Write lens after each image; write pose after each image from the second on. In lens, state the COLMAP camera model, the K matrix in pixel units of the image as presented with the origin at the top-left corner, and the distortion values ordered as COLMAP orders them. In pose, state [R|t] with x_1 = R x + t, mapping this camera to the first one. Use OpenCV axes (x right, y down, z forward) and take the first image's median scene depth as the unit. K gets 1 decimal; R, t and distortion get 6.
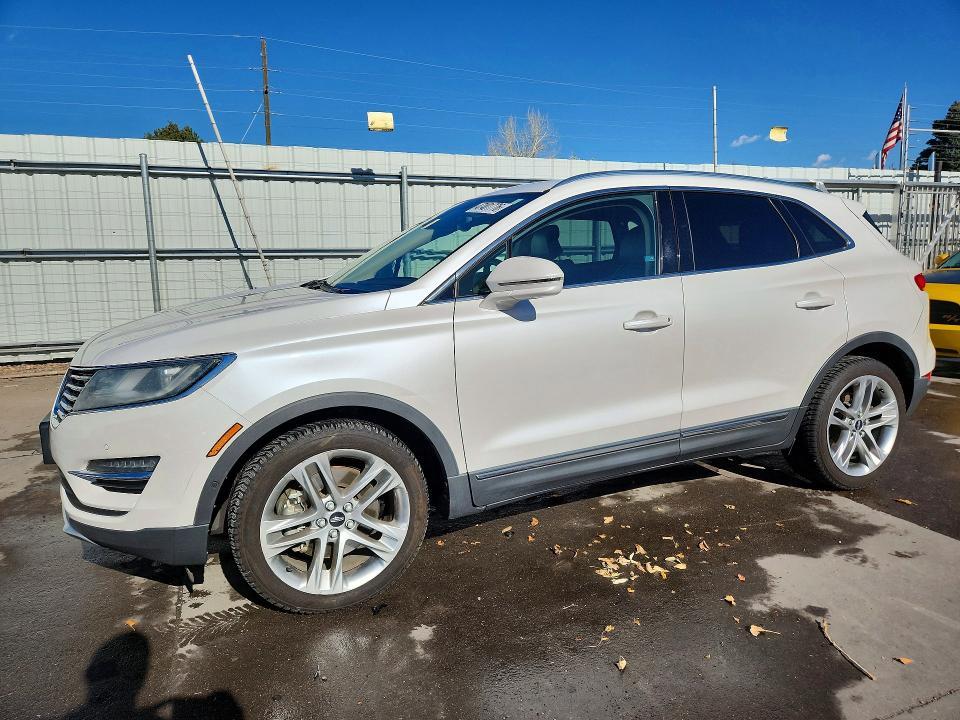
lens RADIAL K [[727.7, 0, 485.4], [0, 727.7, 355.6], [0, 0, 1]] dist [0.013890, -0.022365]
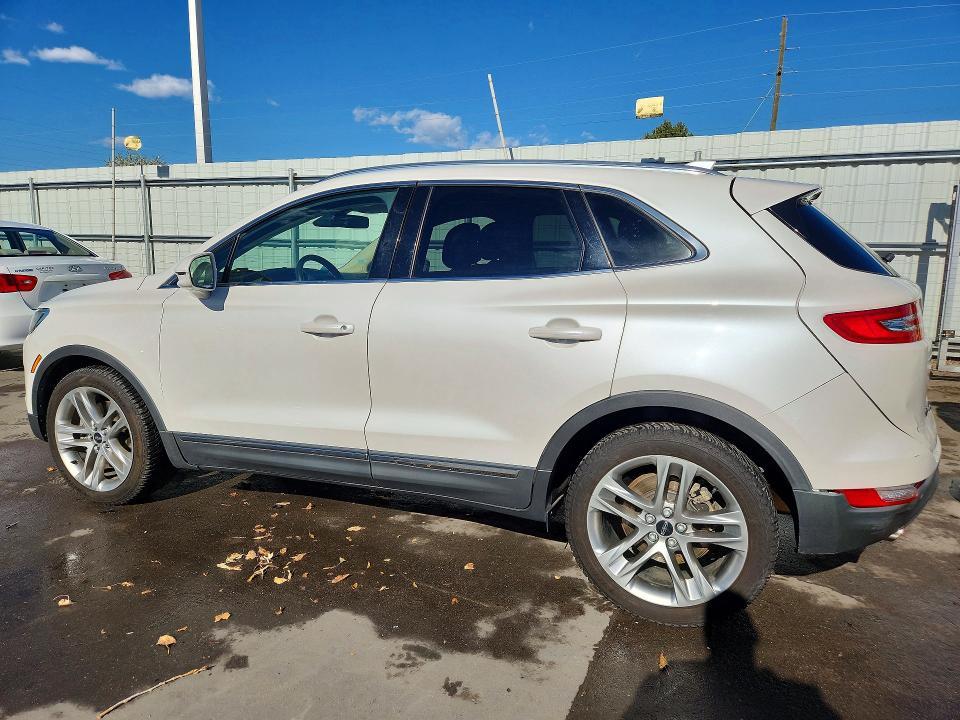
lens RADIAL K [[727.7, 0, 485.3], [0, 727.7, 362.9], [0, 0, 1]] dist [0.013890, -0.022365]
pose [[0.655428, 0.153758, -0.739441, 0.996481], [-0.134255, 0.987184, 0.086272, -0.102439], [0.743229, 0.042728, 0.667671, 0.487856]]
